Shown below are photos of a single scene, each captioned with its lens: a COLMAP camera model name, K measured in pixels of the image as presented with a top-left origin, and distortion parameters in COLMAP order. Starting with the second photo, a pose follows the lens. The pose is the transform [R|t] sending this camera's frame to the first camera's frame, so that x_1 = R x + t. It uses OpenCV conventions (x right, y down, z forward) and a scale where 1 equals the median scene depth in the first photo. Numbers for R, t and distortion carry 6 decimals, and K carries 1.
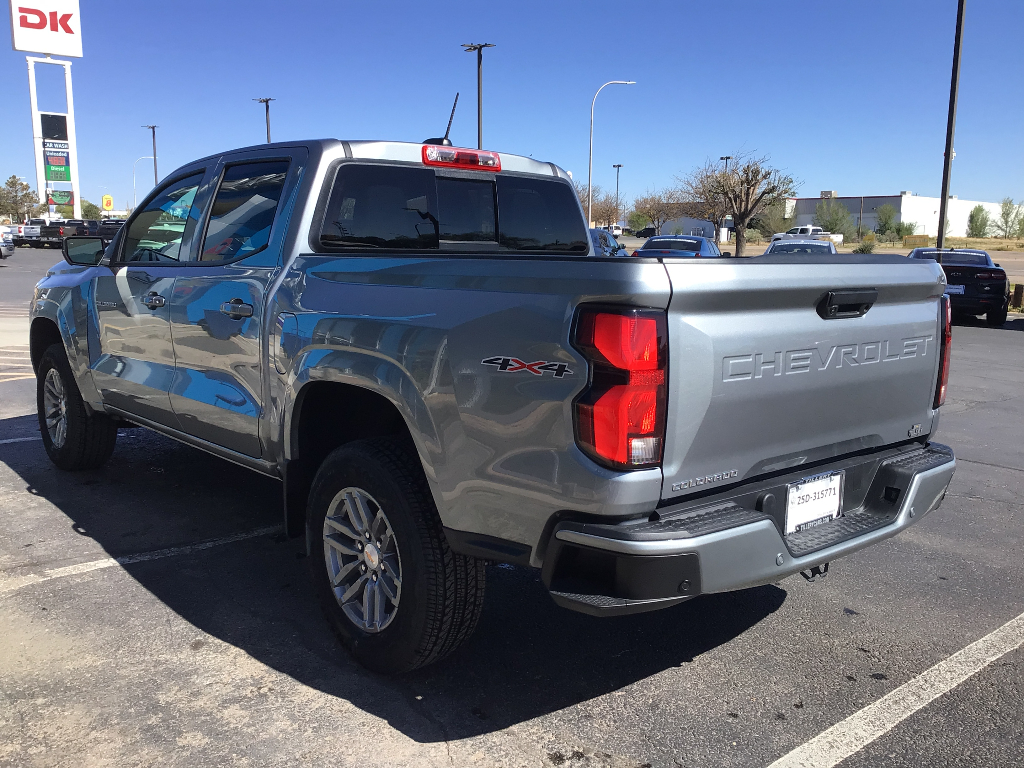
lens RADIAL K [[932.6, 0, 512.7], [0, 932.6, 378.6], [0, 0, 1]] dist [0.018979, 0.000000]
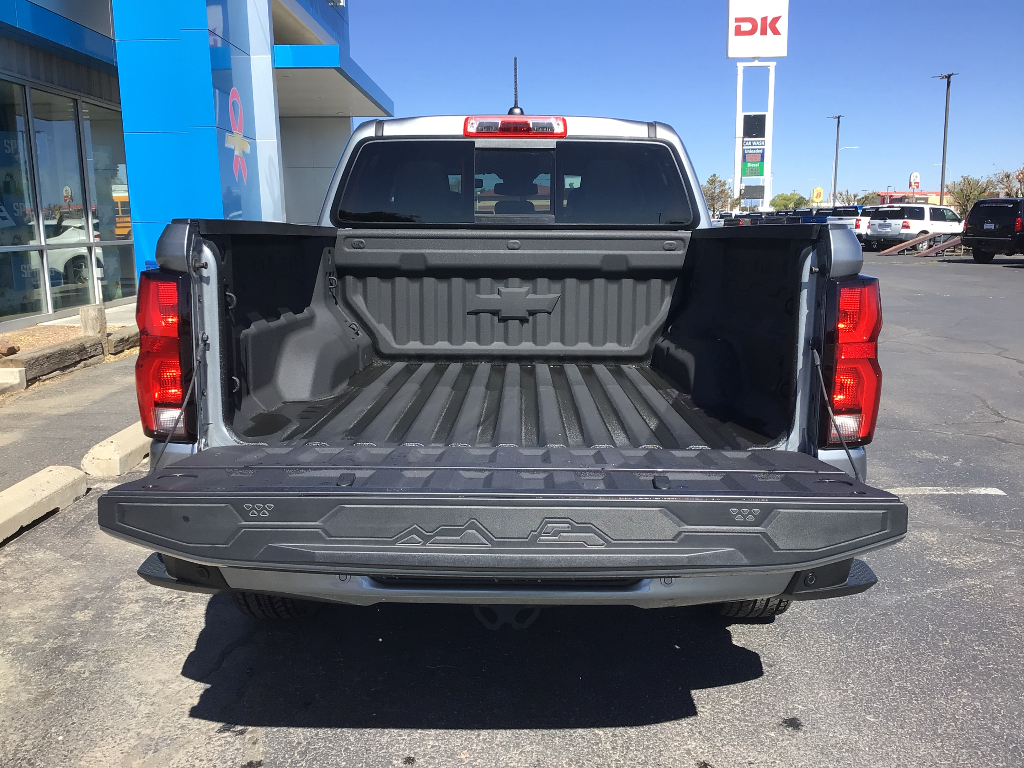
lens RADIAL K [[932.6, 0, 516.7], [0, 932.6, 391.5], [0, 0, 1]] dist [0.018979, 0.000000]
pose [[0.743664, 0.101722, -0.660769, 0.049053], [-0.086725, 0.994684, 0.055522, -0.001821], [0.662904, 0.016015, 0.748533, 0.024316]]
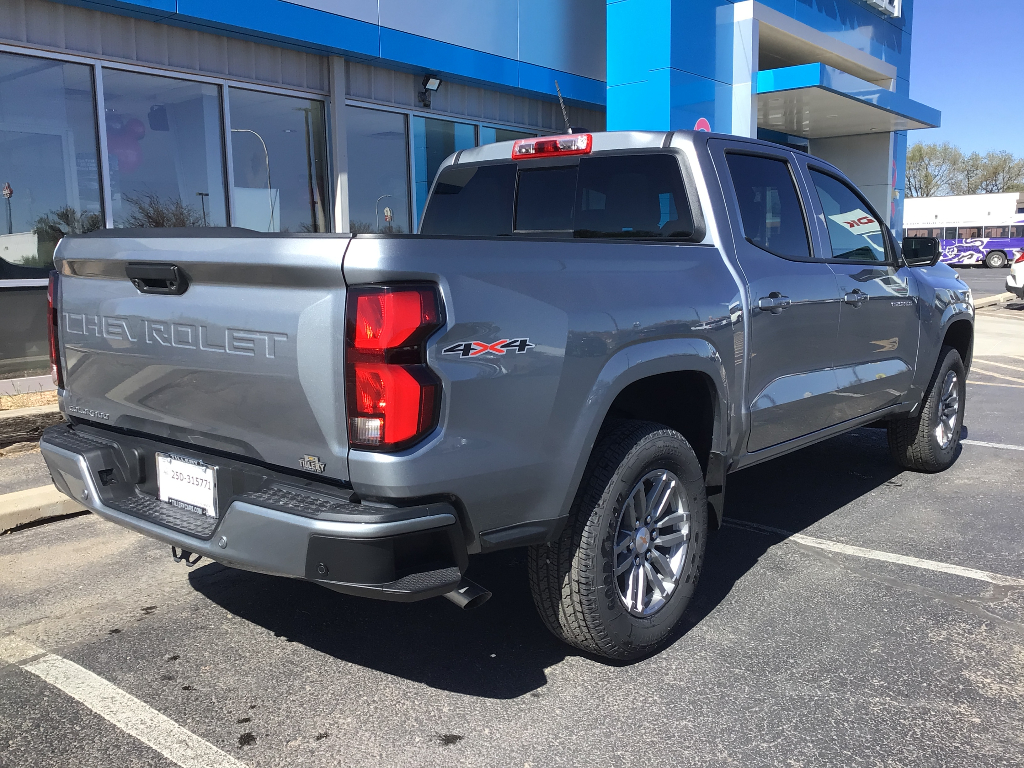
lens RADIAL K [[932.6, 0, 521.1], [0, 932.6, 386.8], [0, 0, 1]] dist [0.018979, 0.000000]
pose [[0.166308, 0.128922, -0.977610, 0.076950], [-0.144611, 0.983886, 0.105149, -0.006936], [0.975412, 0.123886, 0.182271, 0.067309]]
